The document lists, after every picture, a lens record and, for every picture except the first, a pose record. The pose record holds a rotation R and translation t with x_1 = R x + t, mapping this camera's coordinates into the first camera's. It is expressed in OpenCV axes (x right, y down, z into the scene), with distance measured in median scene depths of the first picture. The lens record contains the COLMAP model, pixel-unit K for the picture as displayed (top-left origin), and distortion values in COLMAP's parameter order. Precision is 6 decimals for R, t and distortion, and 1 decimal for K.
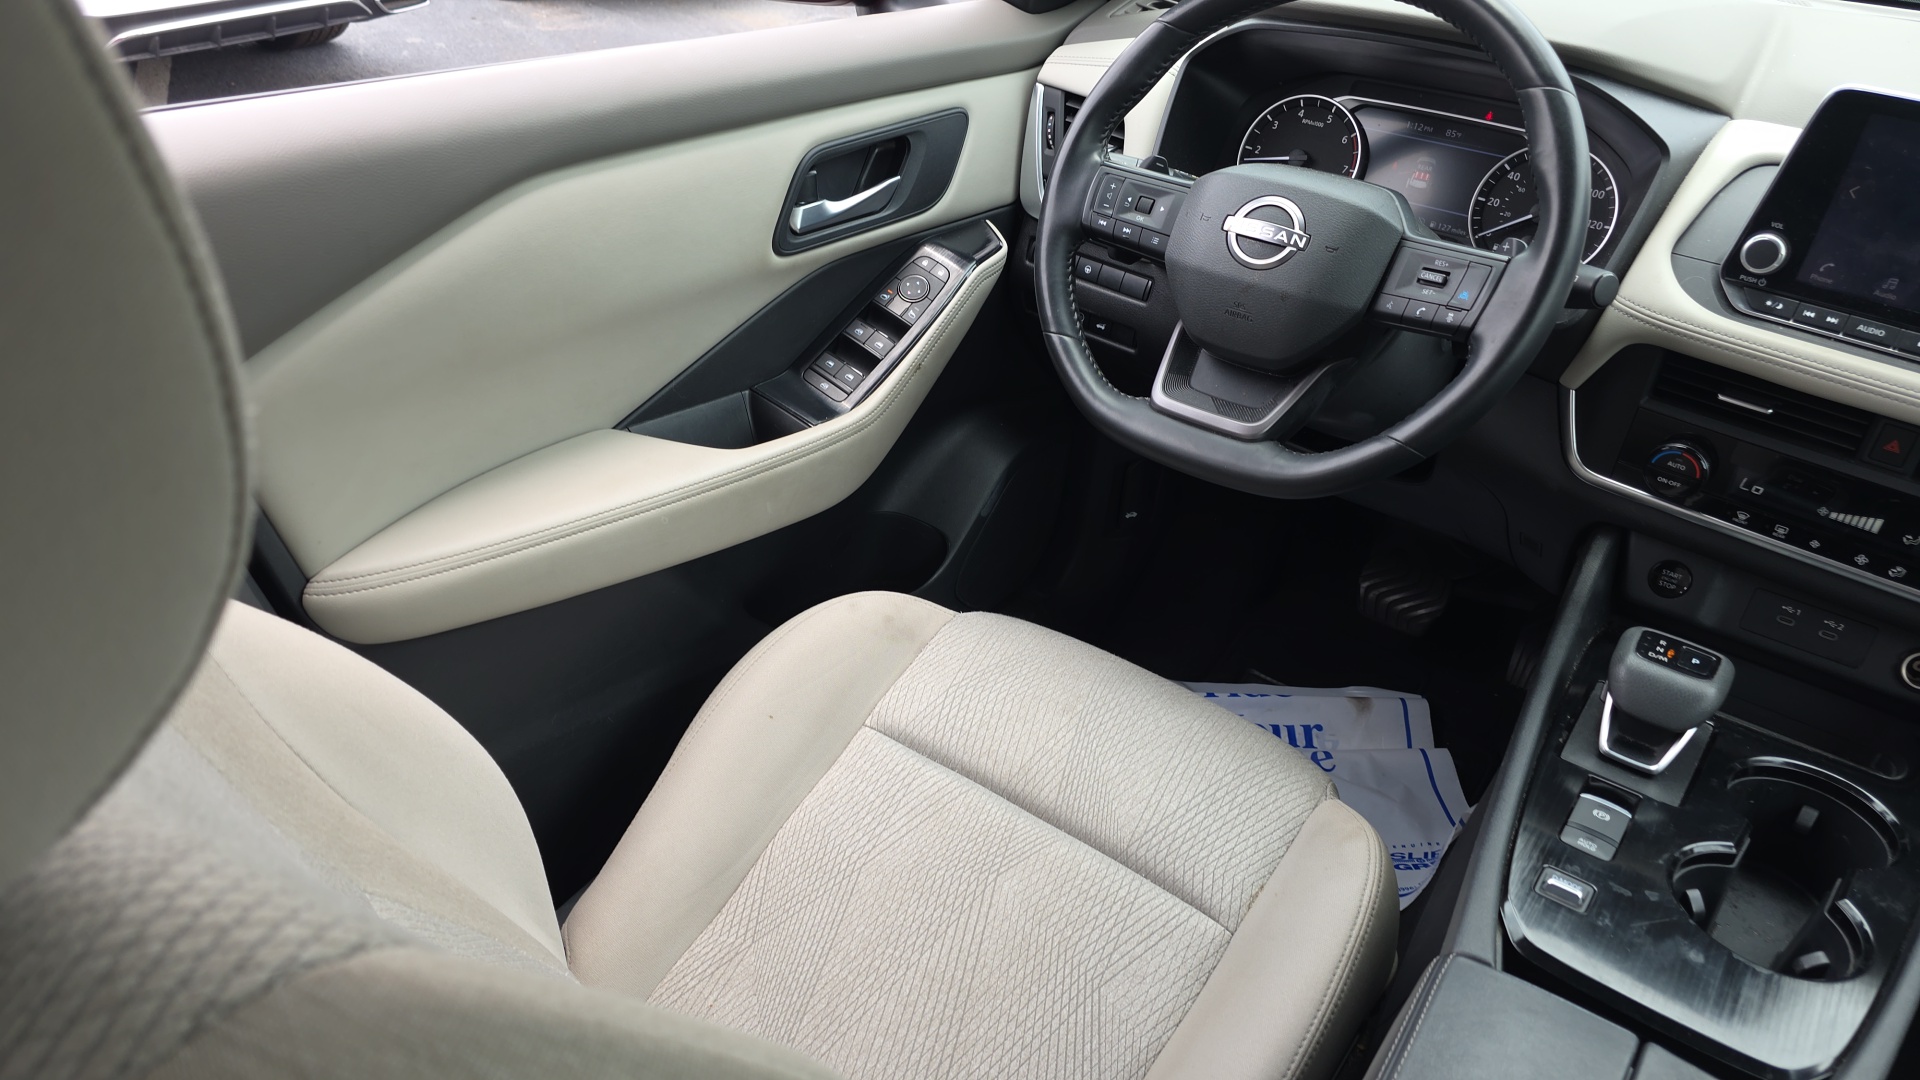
lens RADIAL K [[1308.7, 0, 885.2], [0, 1308.7, 572.8], [0, 0, 1]] dist [0.042353, -0.044923]
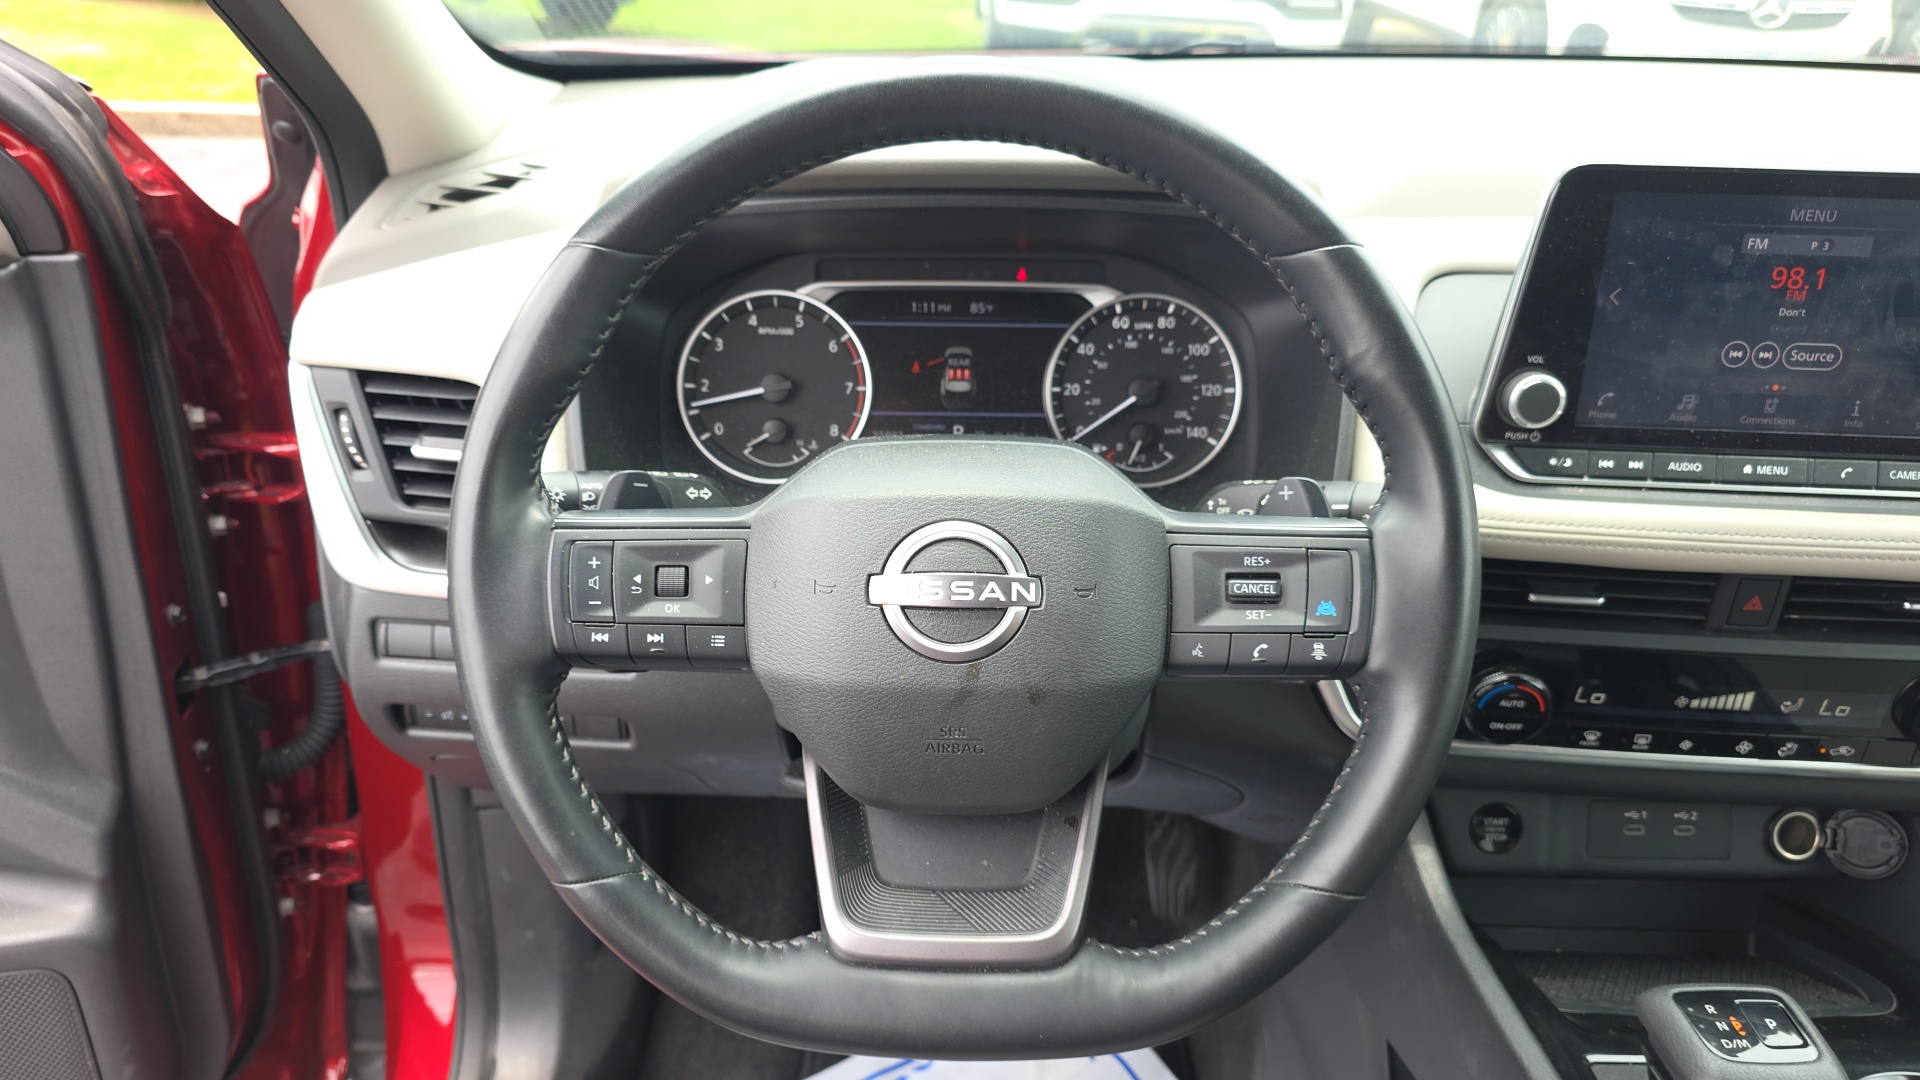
lens RADIAL K [[1308.7, 0, 934.7], [0, 1308.7, 539.6], [0, 0, 1]] dist [0.042353, -0.044923]
pose [[0.787948, -0.303861, 0.535542, 0.013476], [0.361513, 0.932363, -0.002885, -0.270250], [-0.498443, 0.195878, 0.844503, 0.548996]]
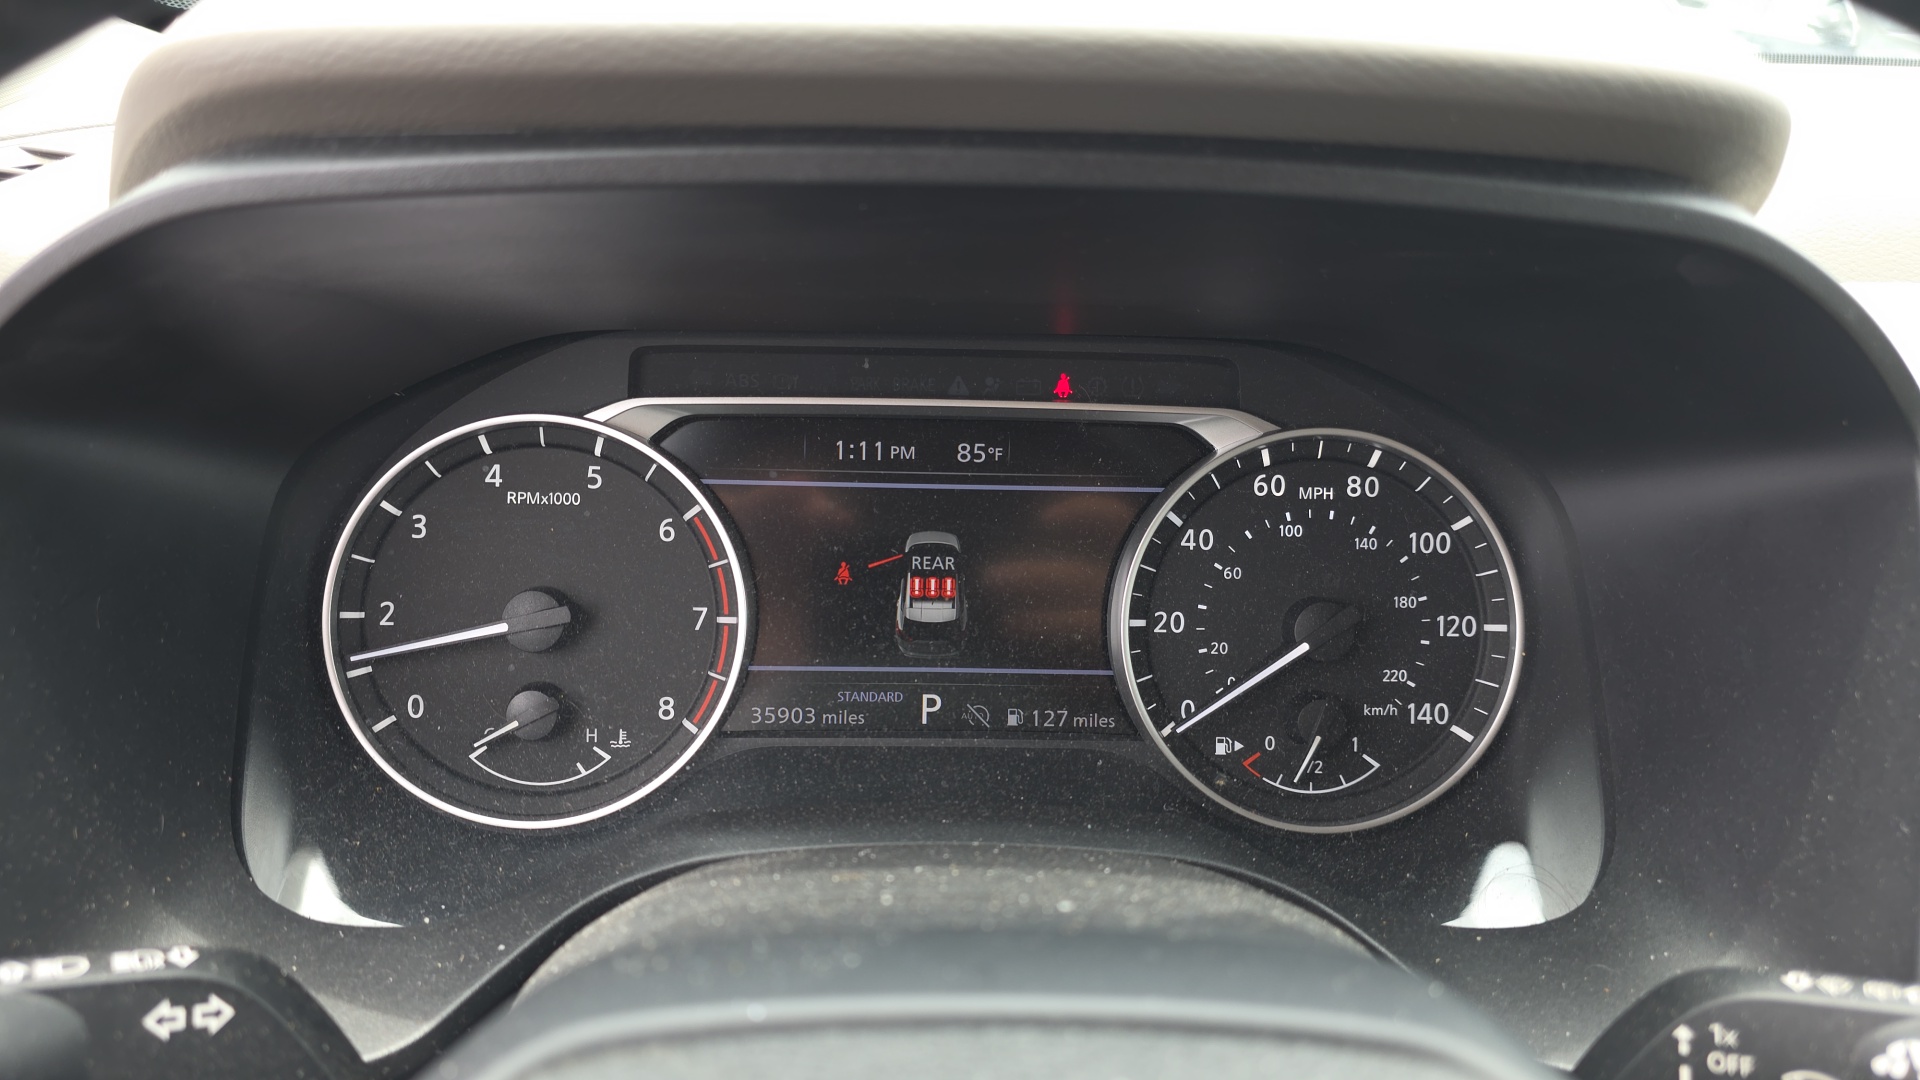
lens RADIAL K [[1308.7, 0, 932.9], [0, 1308.7, 557.5], [0, 0, 1]] dist [0.042353, -0.044923]
pose [[0.759206, -0.262085, 0.595749, 0.261182], [0.360996, 0.931205, -0.050383, -0.351515], [-0.541560, 0.253315, 0.801589, 0.891730]]
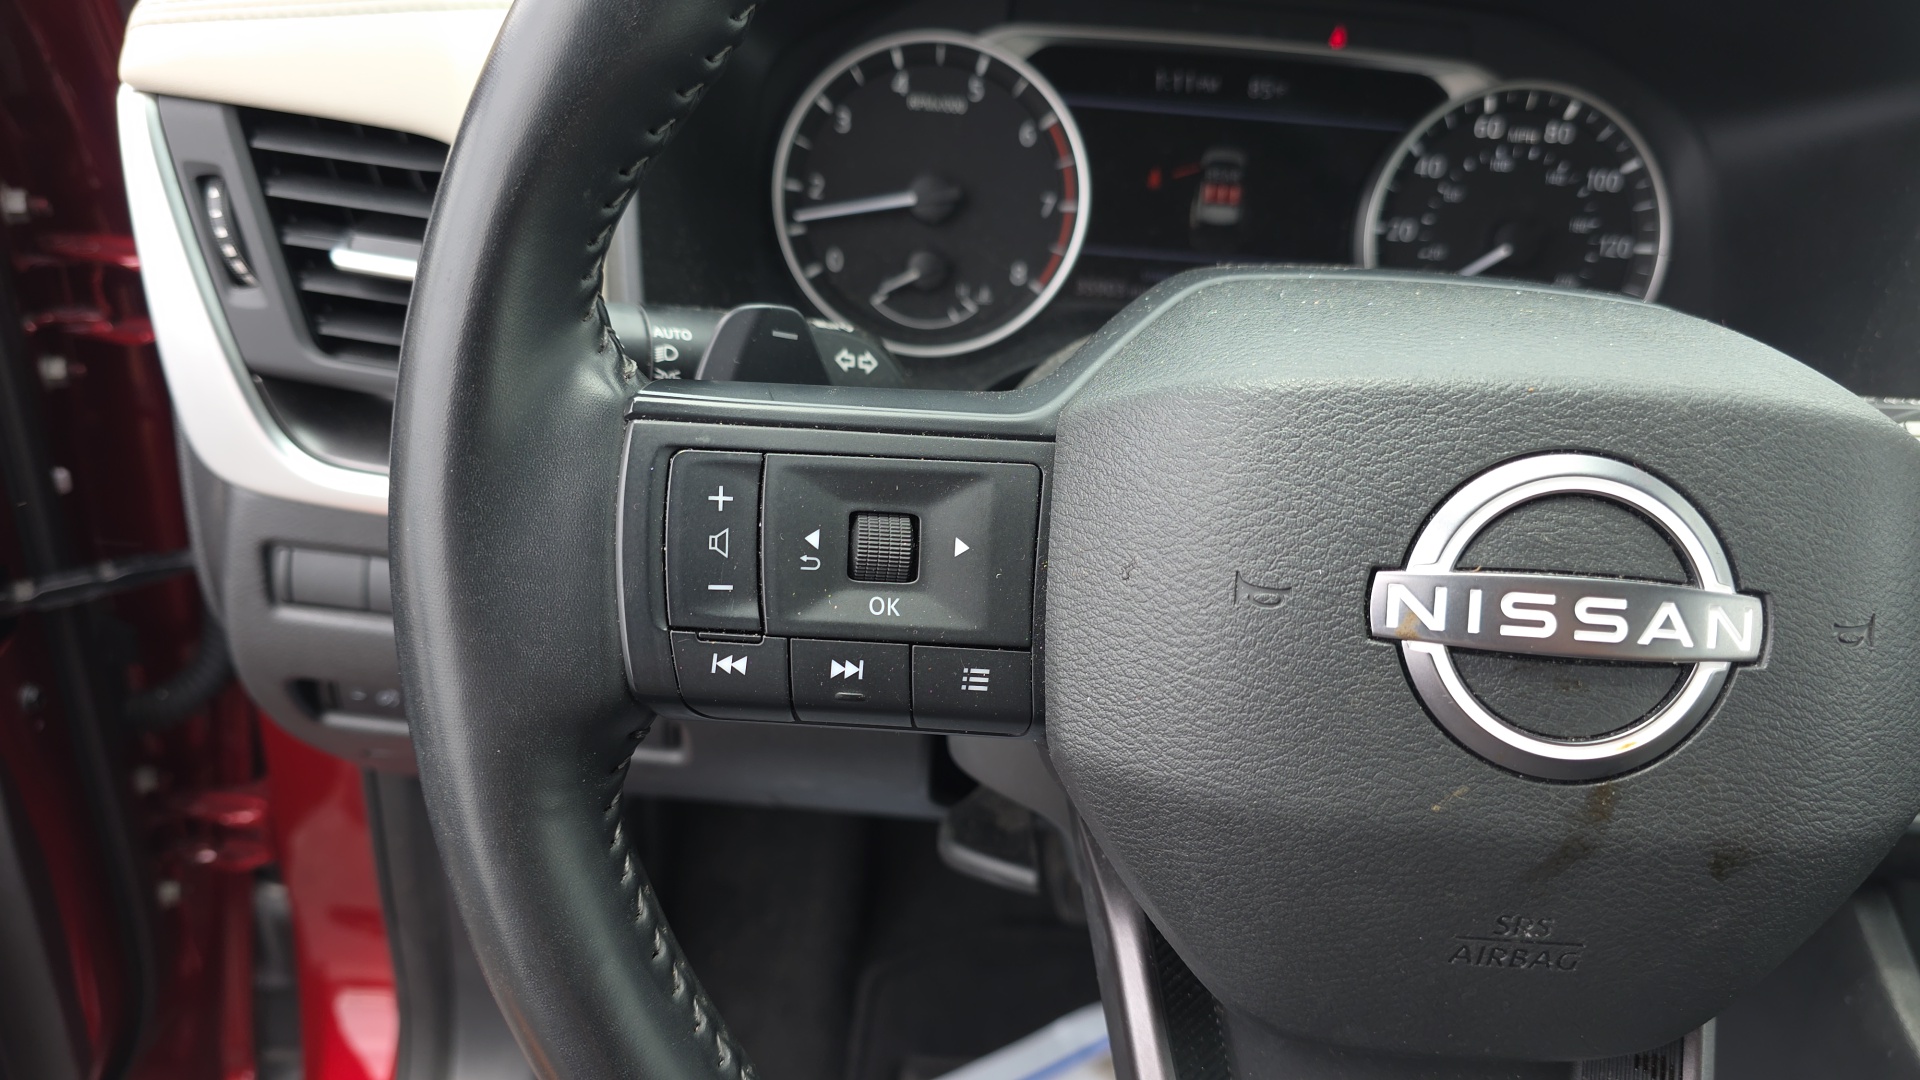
lens RADIAL K [[1344.0, 0, 955.4], [0, 1344.0, 564.7], [0, 0, 1]] dist [-0.012259, 0.001106]
pose [[0.781377, -0.314470, 0.539035, 0.083715], [0.308386, 0.945497, 0.104566, -0.313409], [-0.542539, 0.084526, 0.835767, 0.838504]]
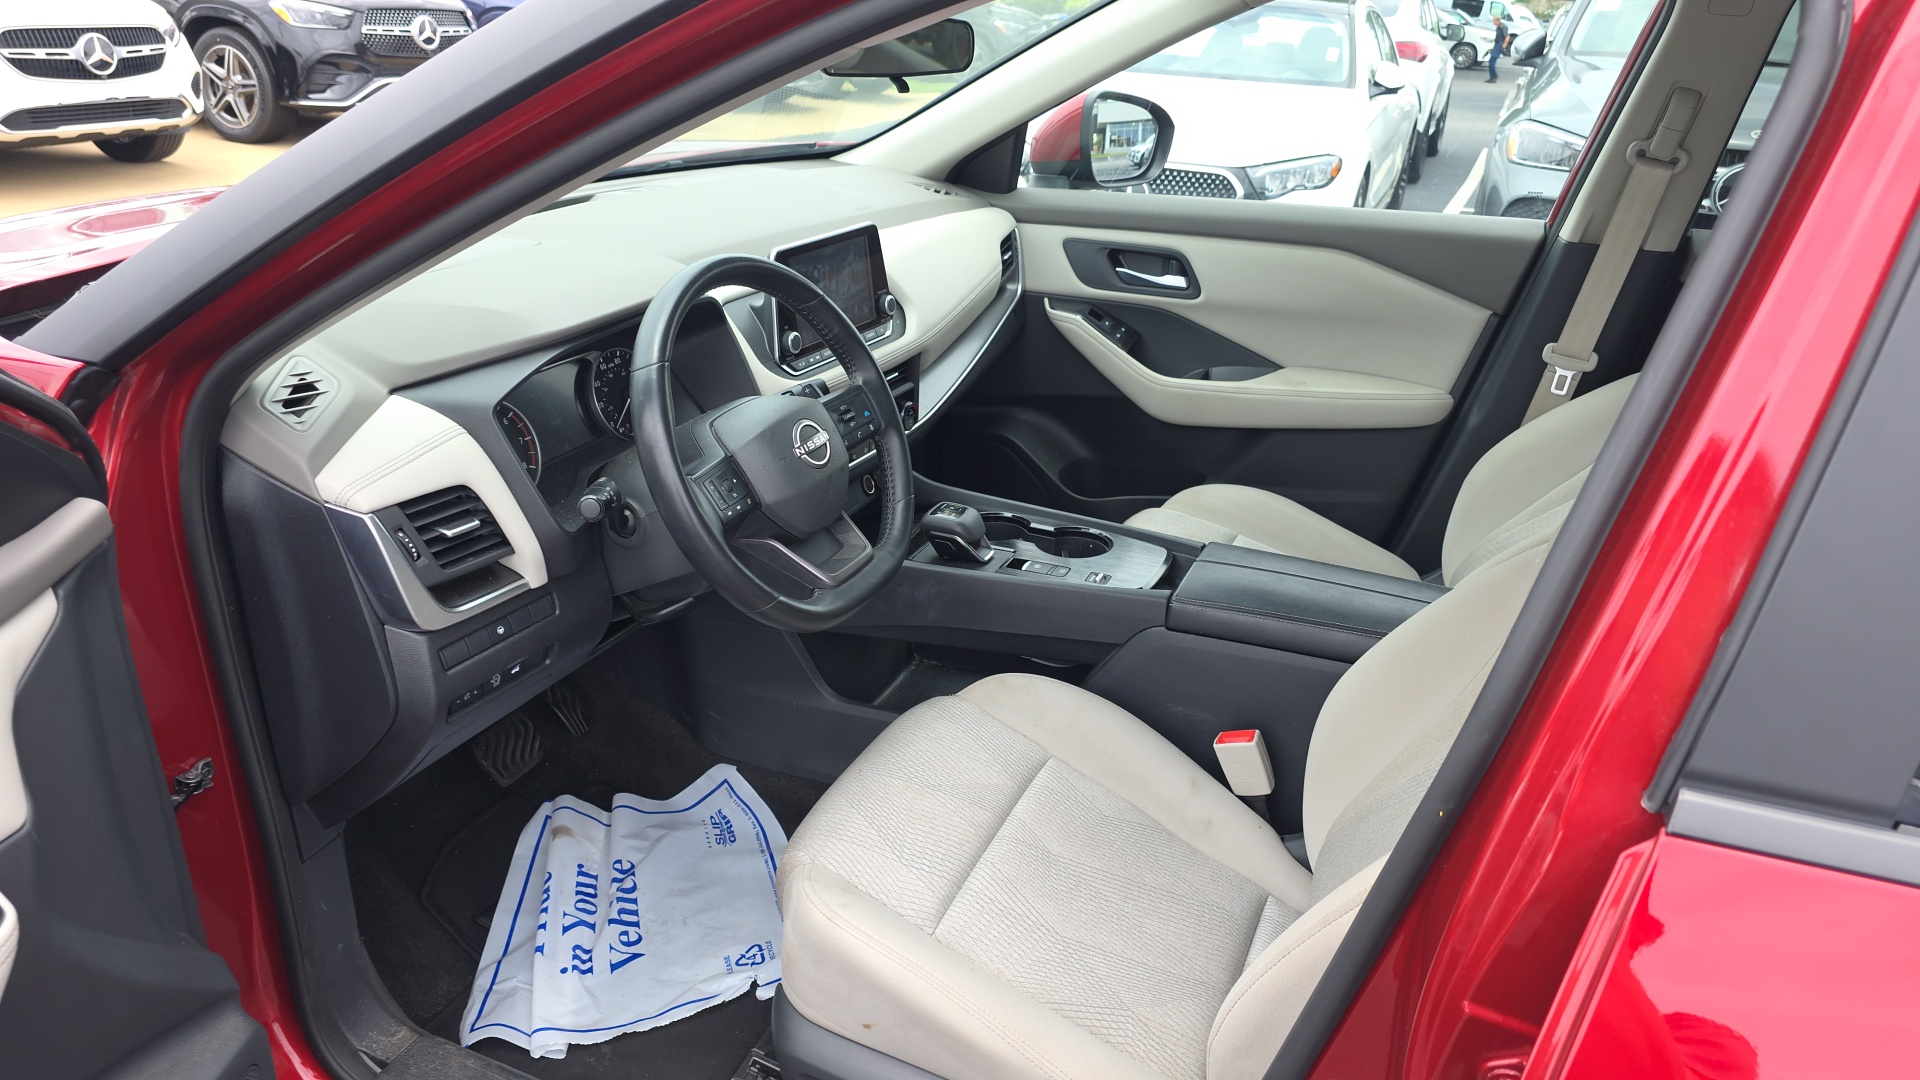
lens RADIAL K [[1304.5, 0, 961.4], [0, 1304.5, 534.7], [0, 0, 1]] dist [0.041939, -0.010703]
pose [[-0.258374, -0.440372, 0.859834, -0.981869], [0.496260, 0.703136, 0.509240, -0.803711], [-0.828836, 0.558276, 0.036868, 0.843114]]
